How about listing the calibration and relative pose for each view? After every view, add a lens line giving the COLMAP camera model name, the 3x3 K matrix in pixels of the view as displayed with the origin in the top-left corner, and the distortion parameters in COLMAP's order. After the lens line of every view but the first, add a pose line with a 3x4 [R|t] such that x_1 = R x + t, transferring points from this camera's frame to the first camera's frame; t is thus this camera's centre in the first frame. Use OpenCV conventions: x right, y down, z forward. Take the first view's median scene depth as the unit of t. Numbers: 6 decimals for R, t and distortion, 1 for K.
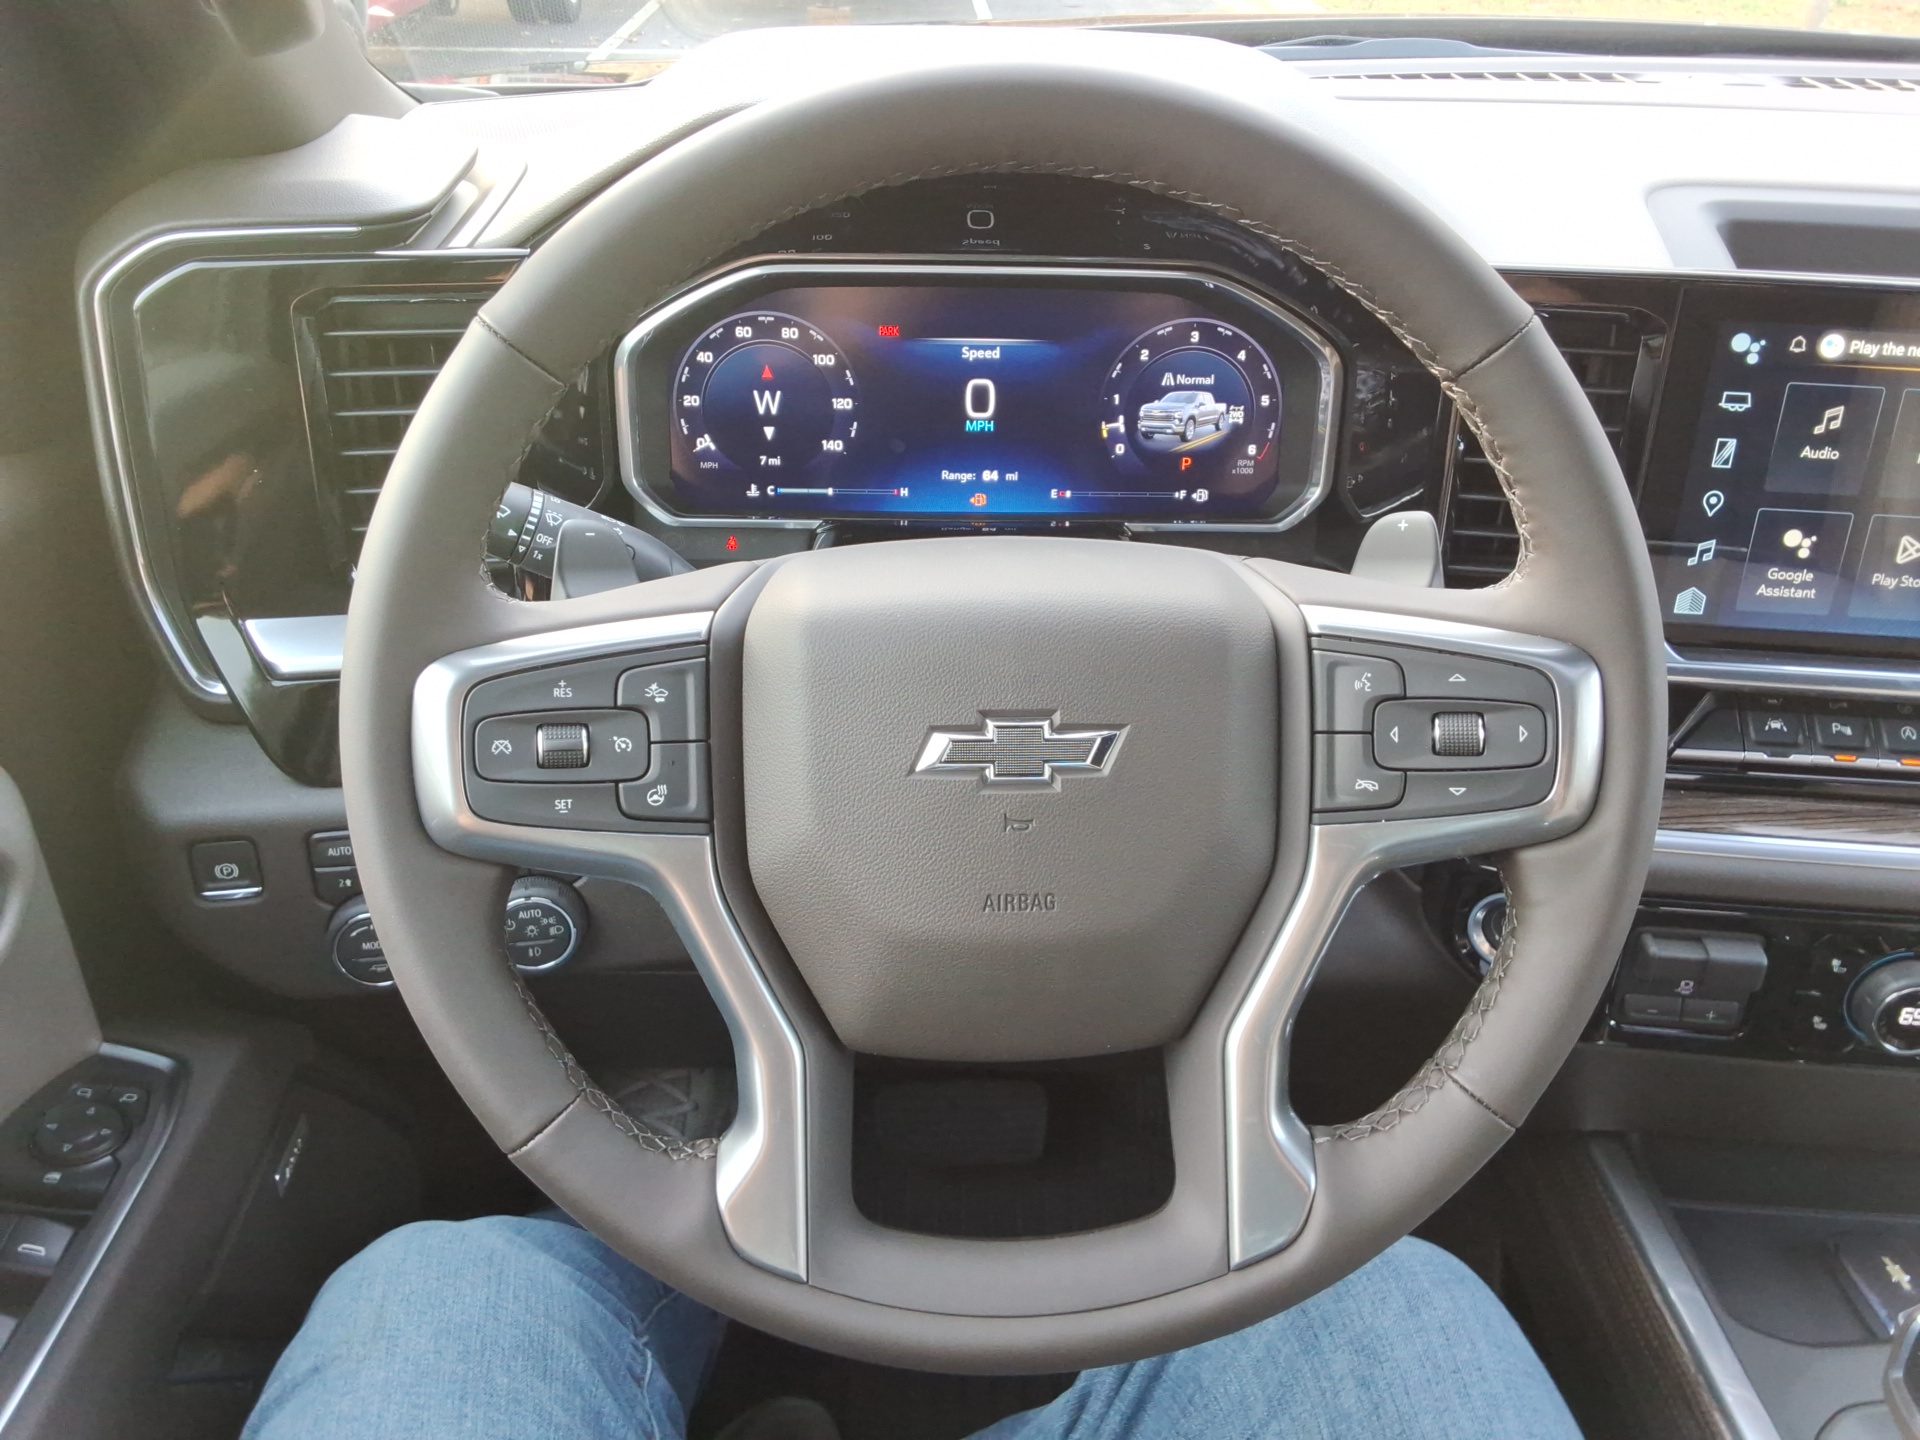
lens RADIAL K [[1534.5, 0, 974.7], [0, 1534.5, 705.3], [0, 0, 1]] dist [0.133511, -0.220410]
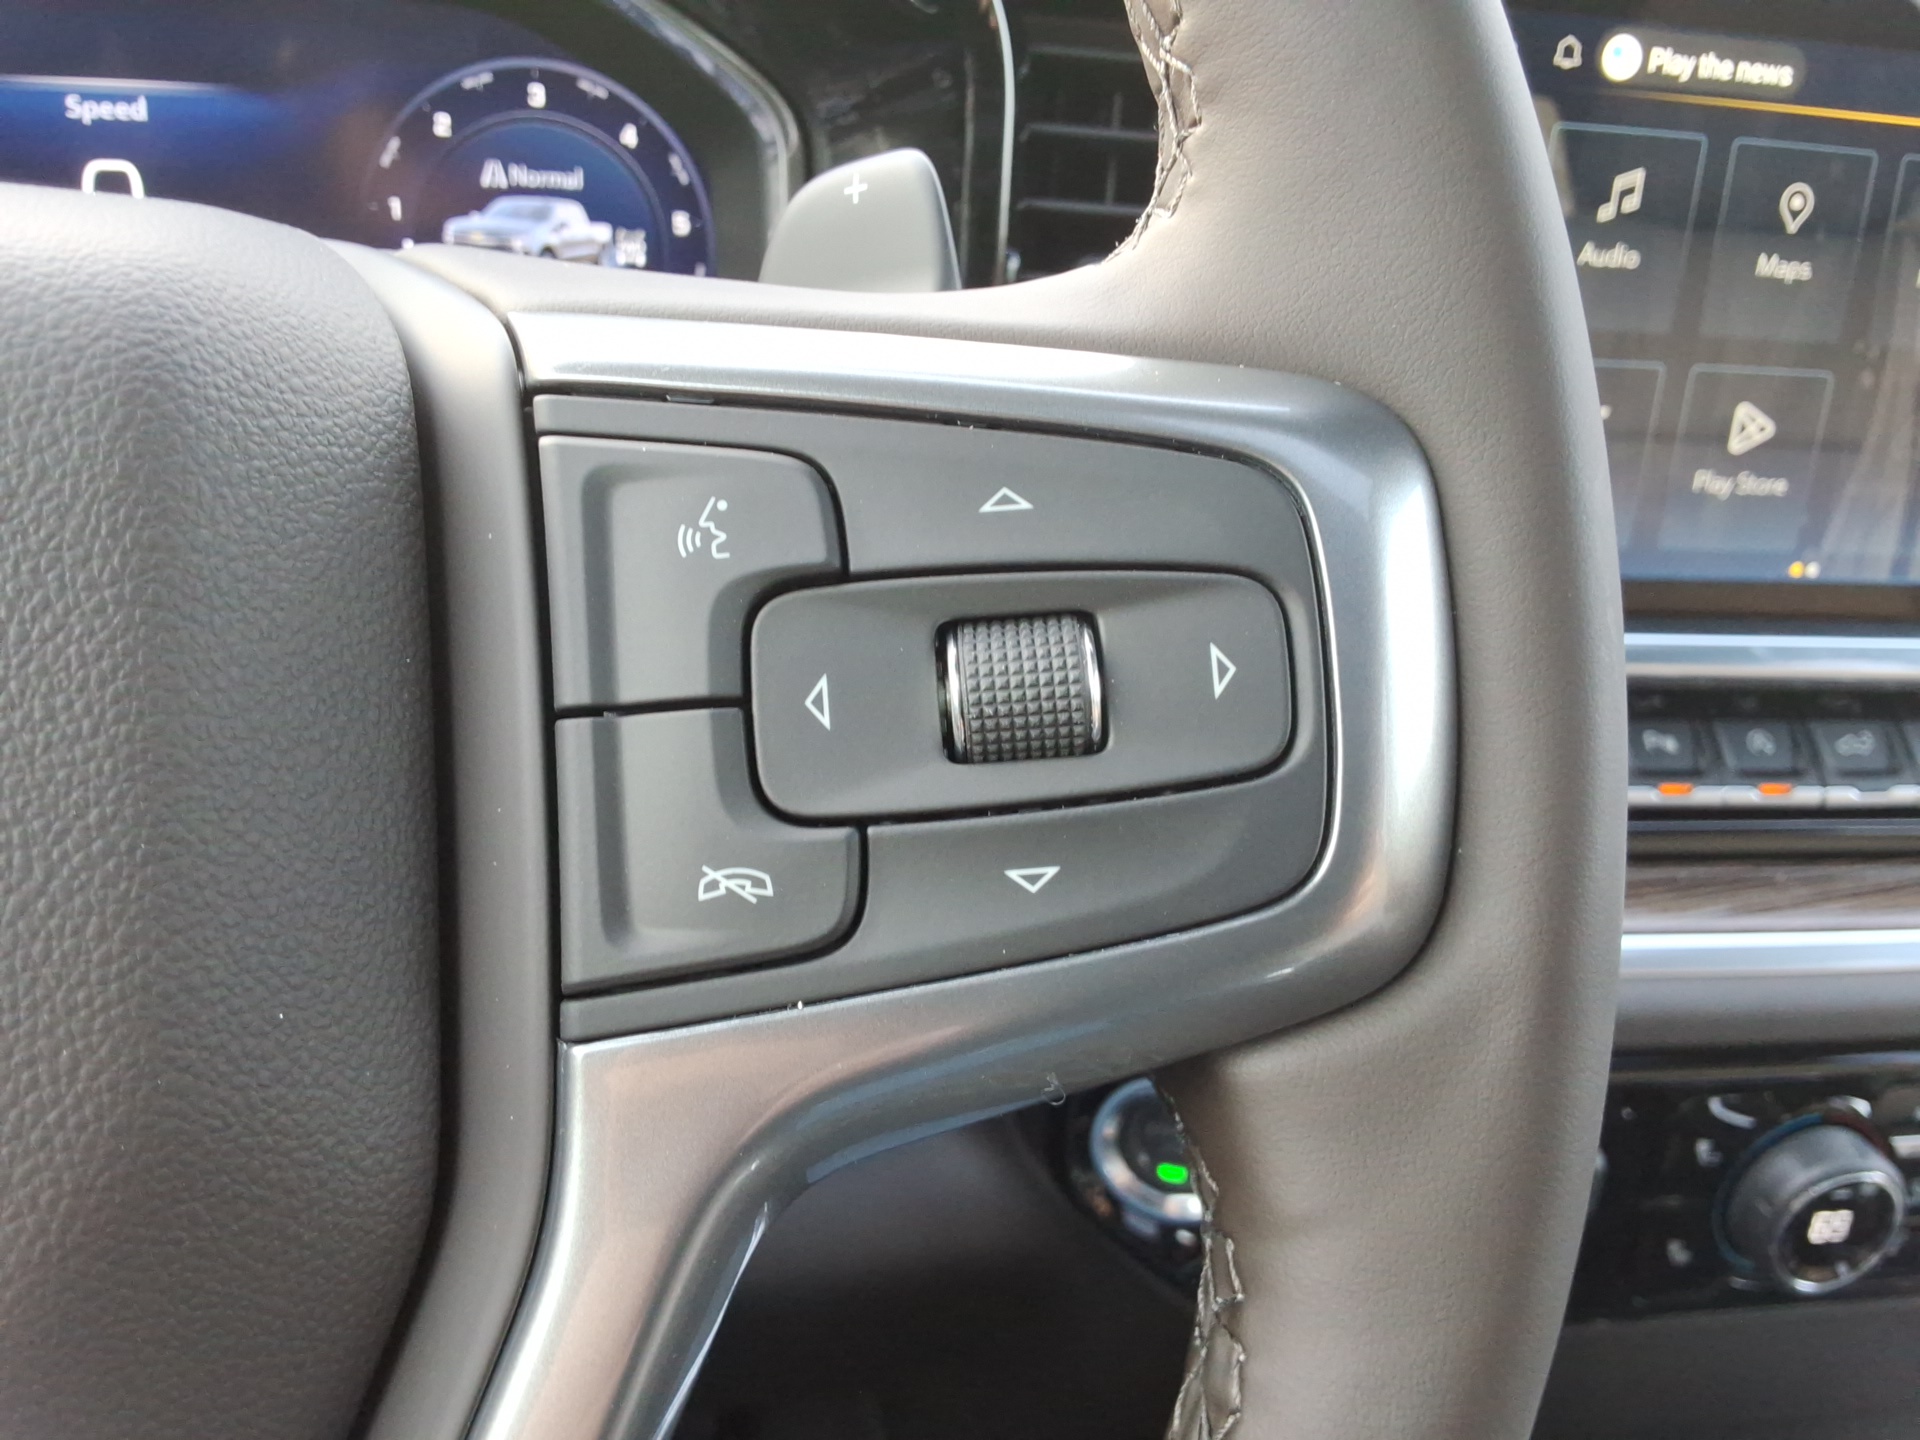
lens RADIAL K [[1534.5, 0, 974.7], [0, 1534.5, 705.3], [0, 0, 1]] dist [0.133511, -0.220410]
pose [[0.968020, -0.047538, 0.246326, 0.155752], [0.069159, 0.994403, -0.079874, 0.030501], [-0.241150, 0.094355, 0.965890, 0.485944]]
